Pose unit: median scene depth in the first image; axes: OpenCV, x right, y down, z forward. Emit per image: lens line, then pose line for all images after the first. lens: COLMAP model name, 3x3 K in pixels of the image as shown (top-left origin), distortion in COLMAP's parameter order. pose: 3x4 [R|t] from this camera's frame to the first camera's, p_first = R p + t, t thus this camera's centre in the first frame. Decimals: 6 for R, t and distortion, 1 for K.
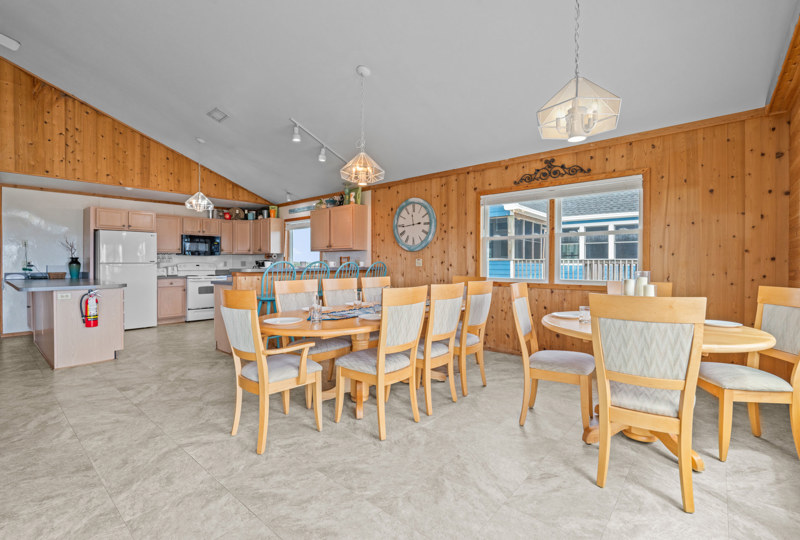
lens RADIAL K [[368.7, 0, 400.0], [0, 368.7, 270.0], [0, 0, 1]] dist [0.000371, 0.000360]
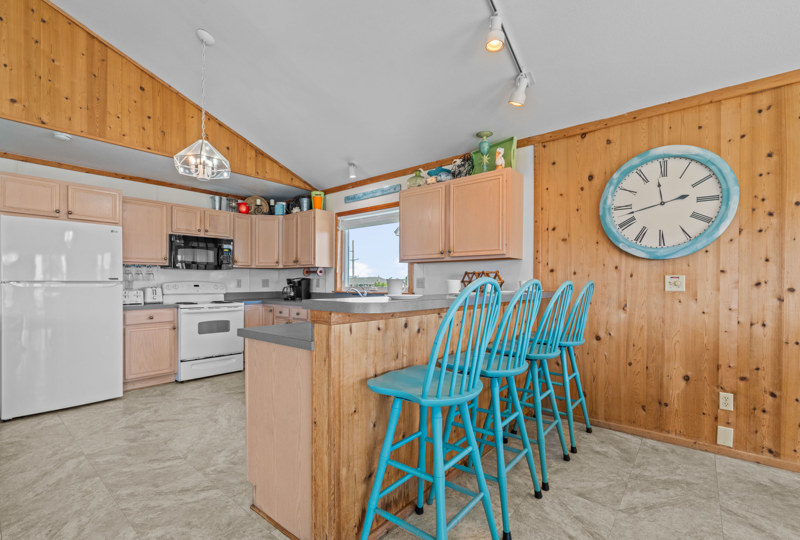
lens RADIAL K [[360.0, 0, 400.6], [0, 360.0, 290.4], [0, 0, 1]] dist [-0.002059, -0.000767]
pose [[0.999643, 0.002901, 0.026551, -0.240522], [-0.003054, 0.999979, 0.005717, -0.009706], [-0.026534, -0.005796, 0.999631, 0.420003]]
